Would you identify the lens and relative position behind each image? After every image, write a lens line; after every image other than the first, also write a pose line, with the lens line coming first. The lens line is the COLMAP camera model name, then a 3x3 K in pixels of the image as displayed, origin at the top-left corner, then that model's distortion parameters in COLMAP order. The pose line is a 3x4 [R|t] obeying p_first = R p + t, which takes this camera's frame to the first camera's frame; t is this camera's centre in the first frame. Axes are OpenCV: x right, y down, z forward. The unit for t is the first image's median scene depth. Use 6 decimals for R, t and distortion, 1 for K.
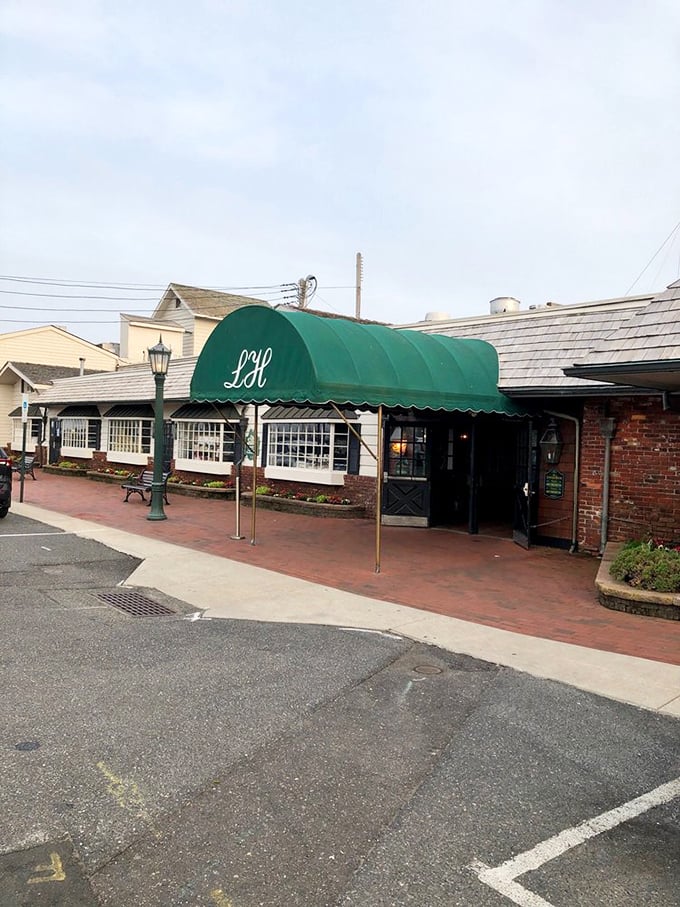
lens RADIAL K [[723.5, 0, 340.9], [0, 723.5, 451.9], [0, 0, 1]] dist [0.021996, -0.012075]
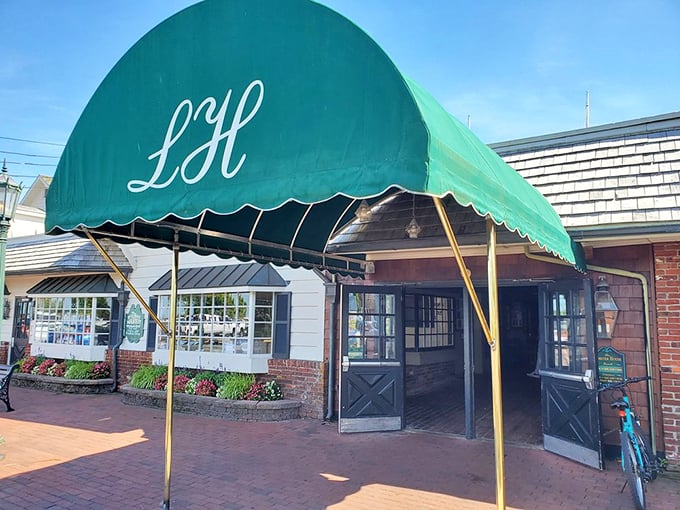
lens RADIAL K [[542.4, 0, 338.4], [0, 542.4, 257.6], [0, 0, 1]] dist [0.021996, -0.012075]
pose [[0.963539, 0.012329, 0.267282, -0.090936], [0.022255, 0.991784, -0.125974, -0.001468], [-0.266639, 0.127329, 0.955348, 0.470160]]
